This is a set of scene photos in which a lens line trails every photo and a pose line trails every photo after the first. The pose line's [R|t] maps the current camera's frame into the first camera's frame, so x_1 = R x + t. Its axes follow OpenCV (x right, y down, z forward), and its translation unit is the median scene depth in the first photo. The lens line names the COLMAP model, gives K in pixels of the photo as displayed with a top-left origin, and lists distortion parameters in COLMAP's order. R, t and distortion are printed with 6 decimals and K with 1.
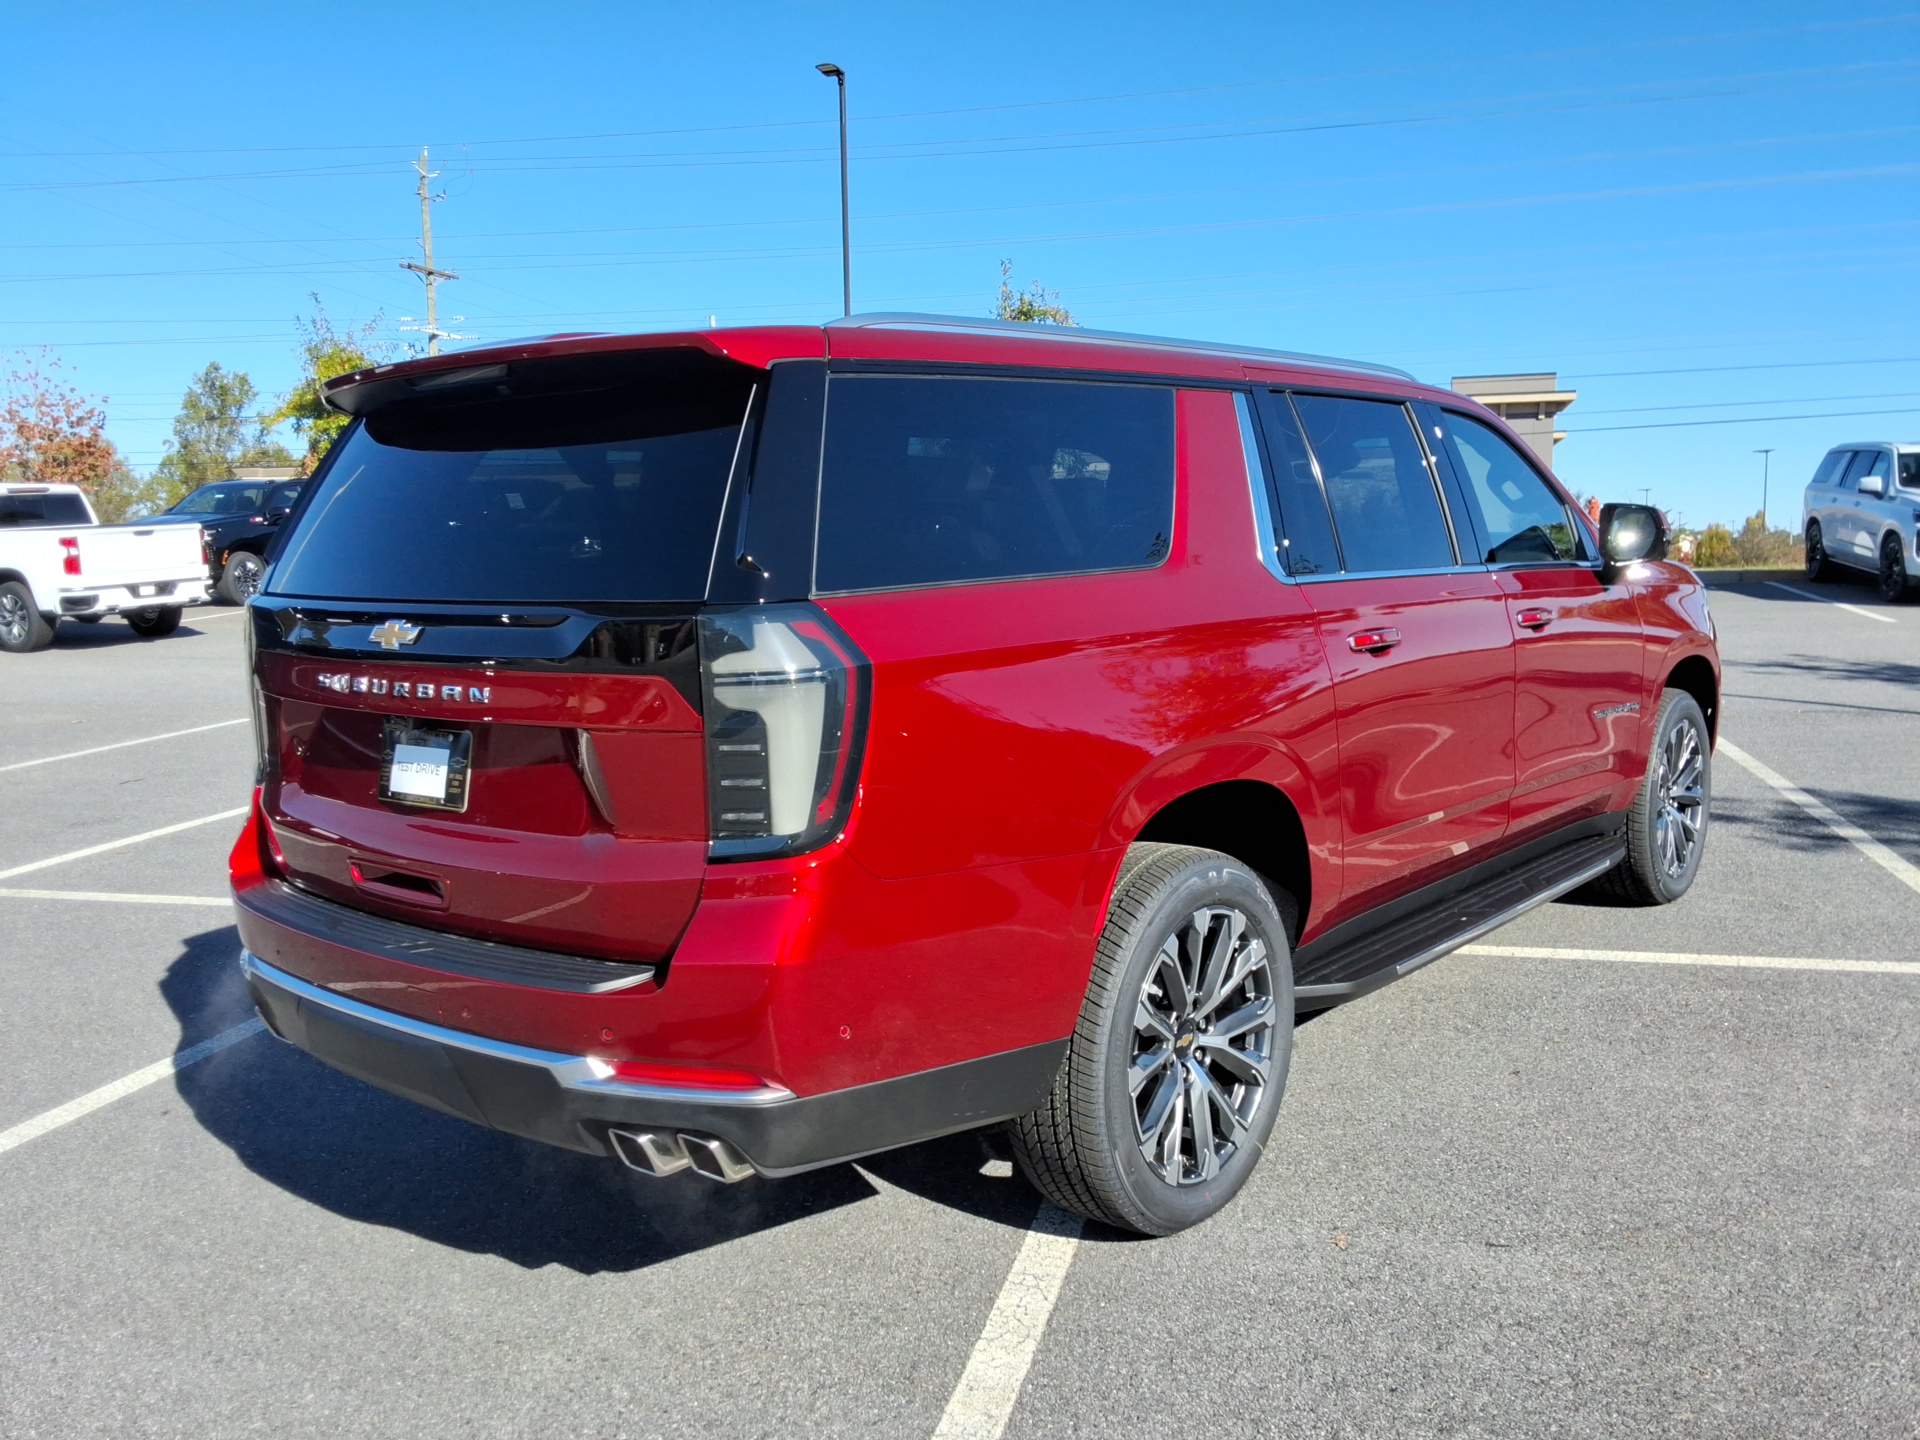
lens RADIAL K [[1553.0, 0, 971.7], [0, 1553.0, 737.1], [0, 0, 1]] dist [0.105075, -0.164341]
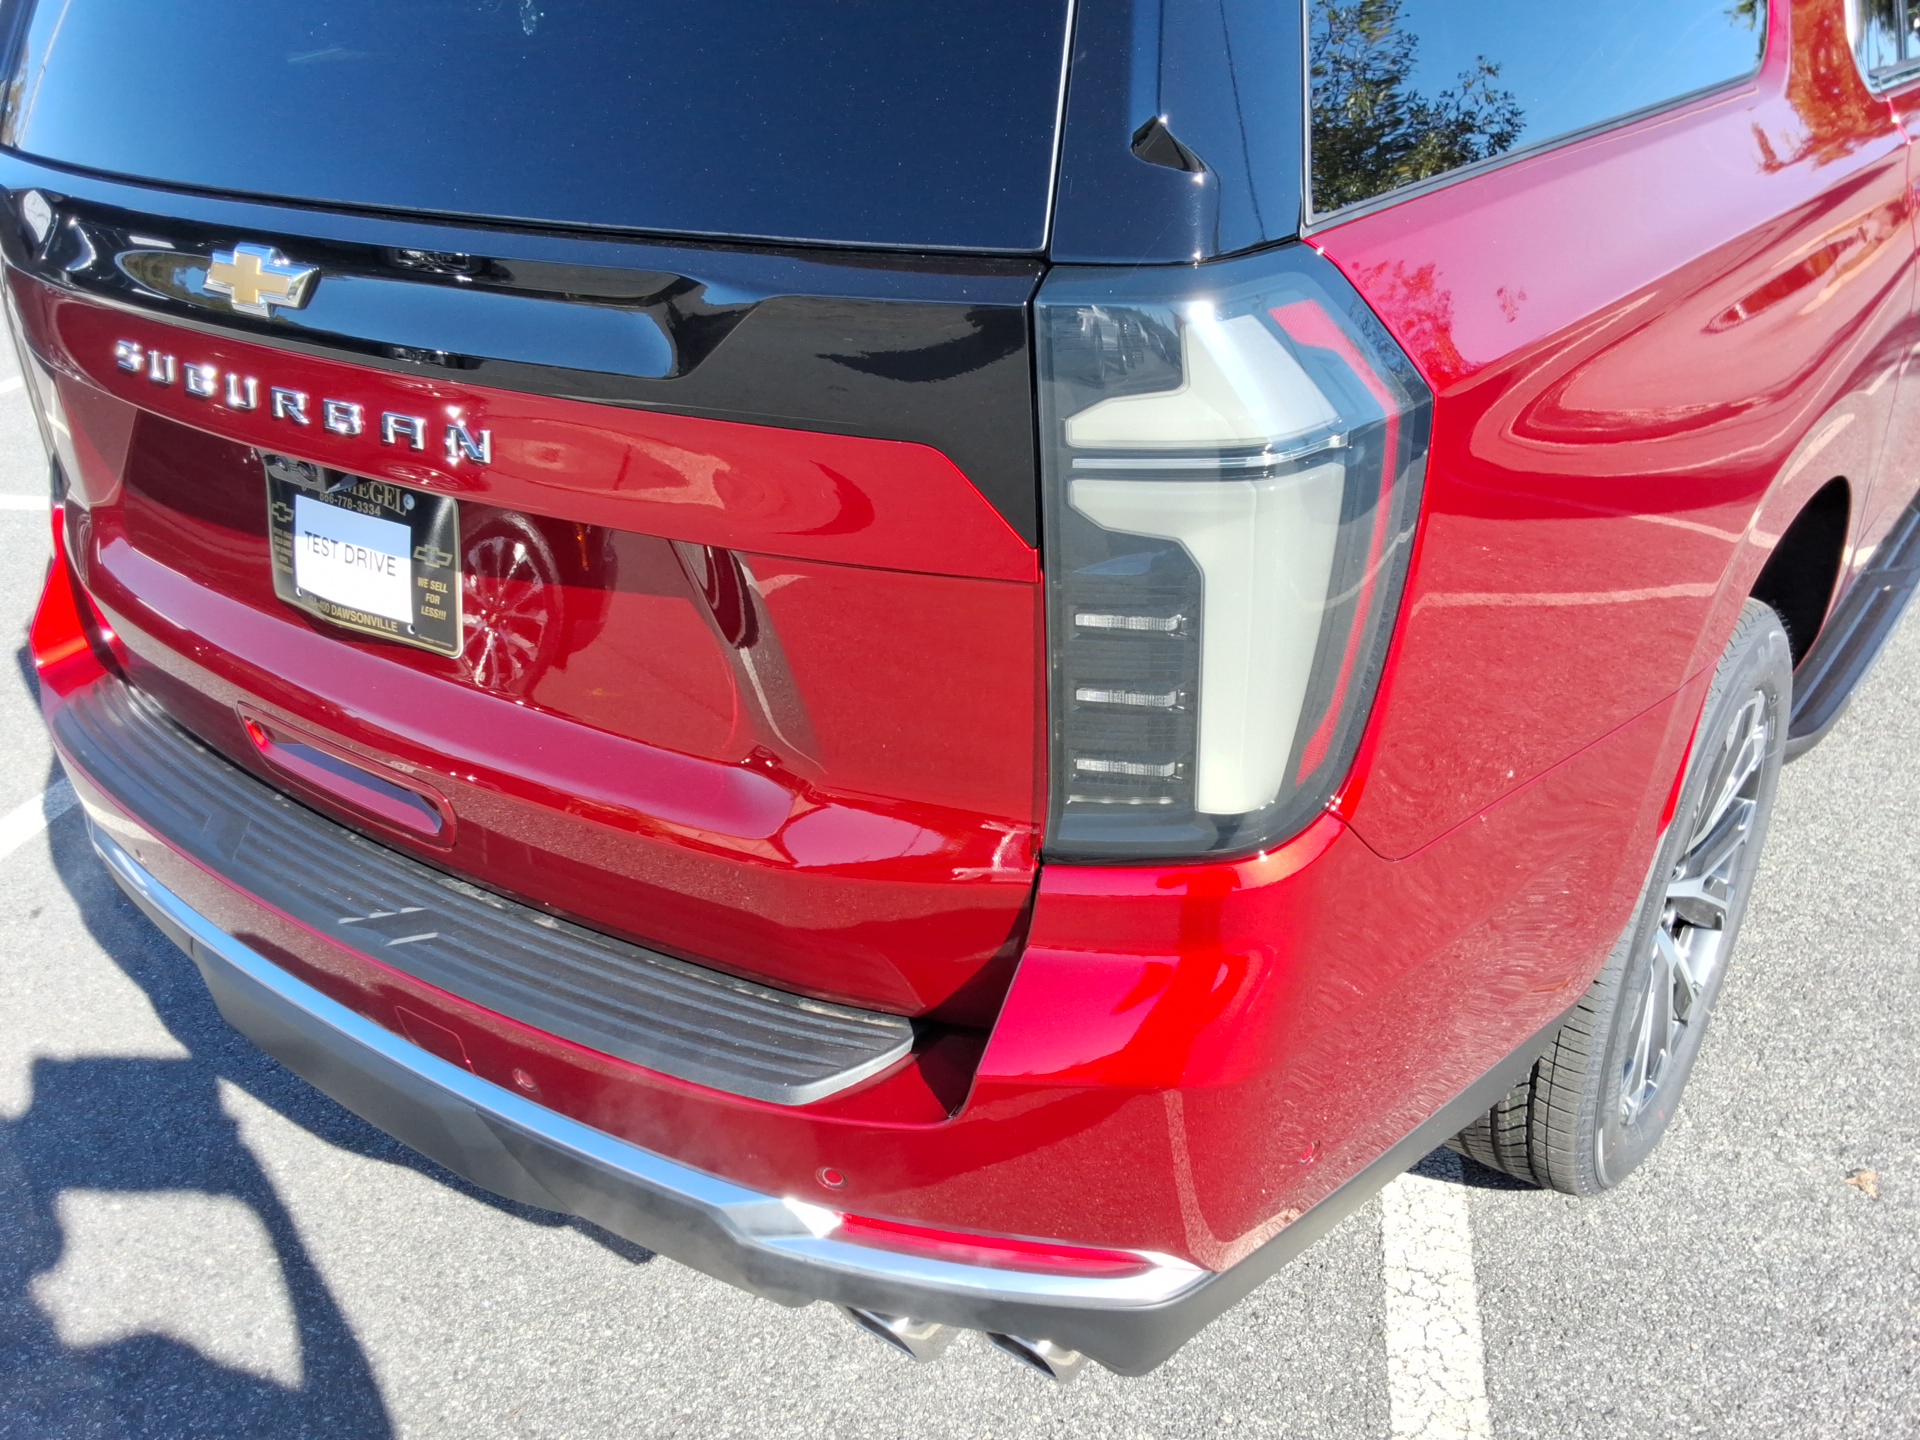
lens RADIAL K [[1553.0, 0, 964.7], [0, 1553.0, 726.9], [0, 0, 1]] dist [0.105075, -0.164341]
pose [[0.999143, -0.024730, 0.033193, -0.181888], [0.012393, 0.943842, 0.330164, -0.091977], [-0.039493, -0.329470, 0.943340, 0.521087]]
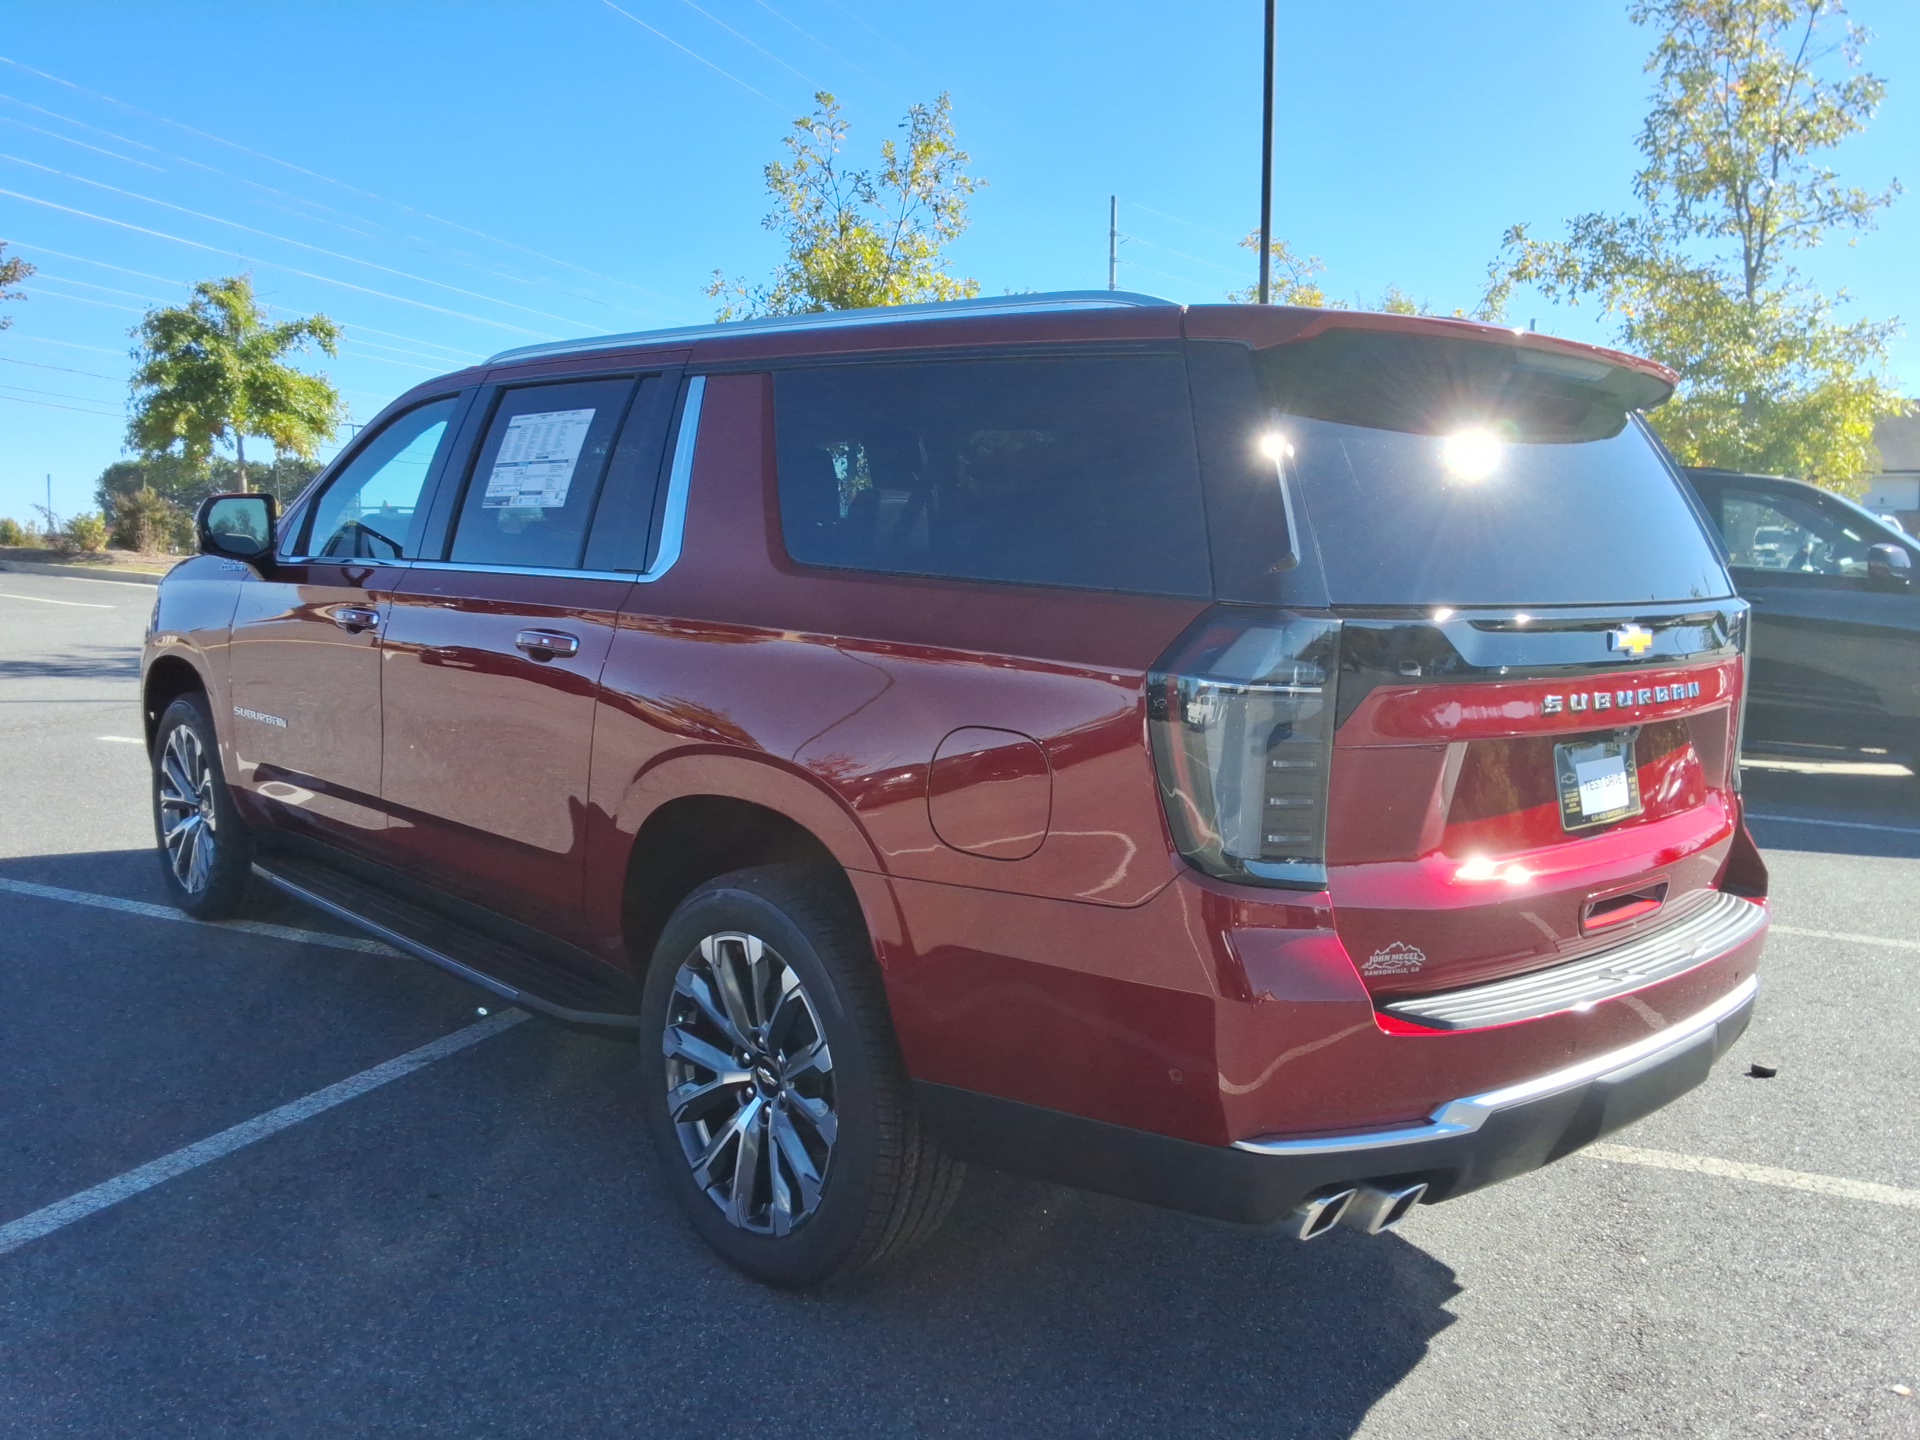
lens RADIAL K [[1553.0, 0, 966.6], [0, 1553.0, 722.1], [0, 0, 1]] dist [0.105075, -0.164341]
pose [[0.125447, -0.095543, 0.987489, -1.368295], [0.098144, 0.991665, 0.083479, -0.136234], [-0.987234, 0.086444, 0.133778, 1.282770]]
